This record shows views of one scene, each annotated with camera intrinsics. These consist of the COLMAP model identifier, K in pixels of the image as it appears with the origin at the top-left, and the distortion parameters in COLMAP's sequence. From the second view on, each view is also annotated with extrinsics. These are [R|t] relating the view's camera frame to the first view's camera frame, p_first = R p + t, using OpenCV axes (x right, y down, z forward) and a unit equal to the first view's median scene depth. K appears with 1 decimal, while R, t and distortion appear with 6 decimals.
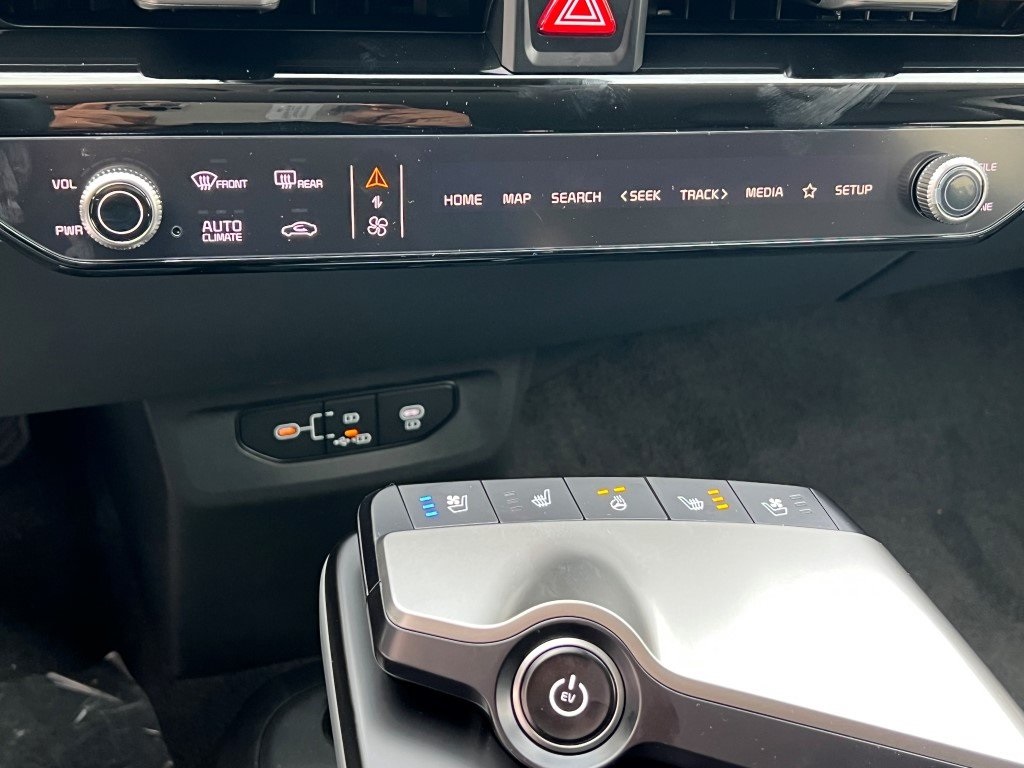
lens RADIAL K [[1334.3, 0, 512.0], [0, 1334.3, 384.0], [0, 0, 1]] dist [0.099250, -0.035447]
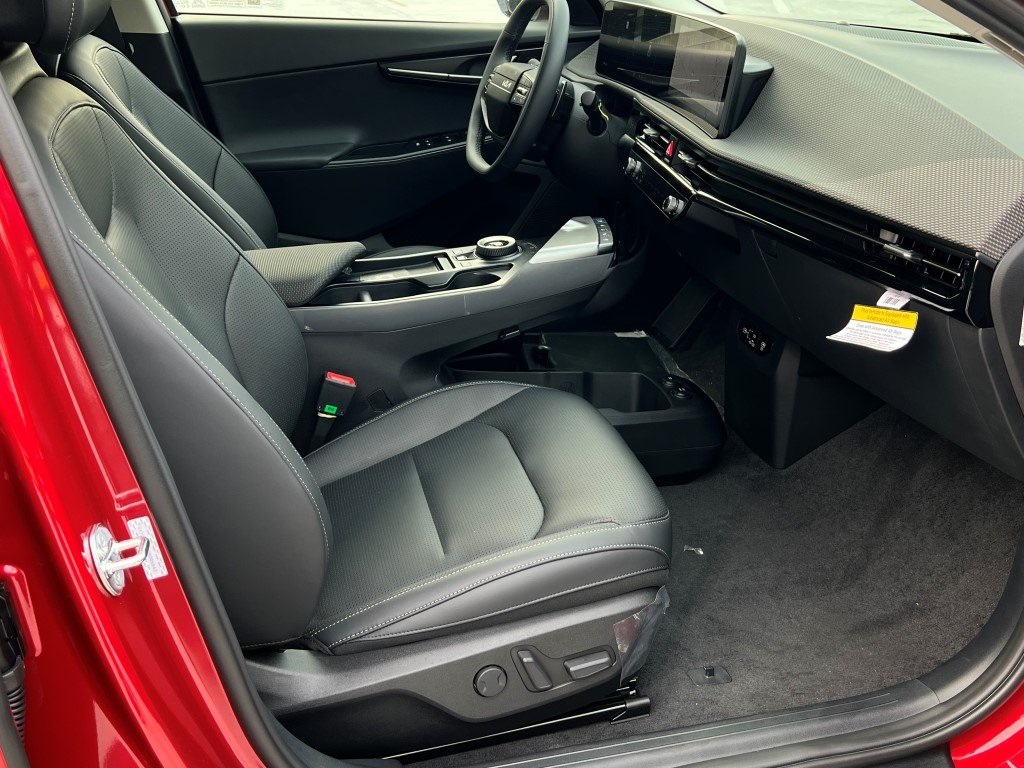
lens RADIAL K [[998.4, 0, 512.0], [0, 998.4, 384.0], [0, 0, 1]] dist [0.087042, -0.013100]
pose [[-0.078599, 0.319205, -0.944421, 3.812933], [-0.647430, 0.704034, 0.291839, -0.374469], [0.758061, 0.634385, 0.151326, 0.543479]]
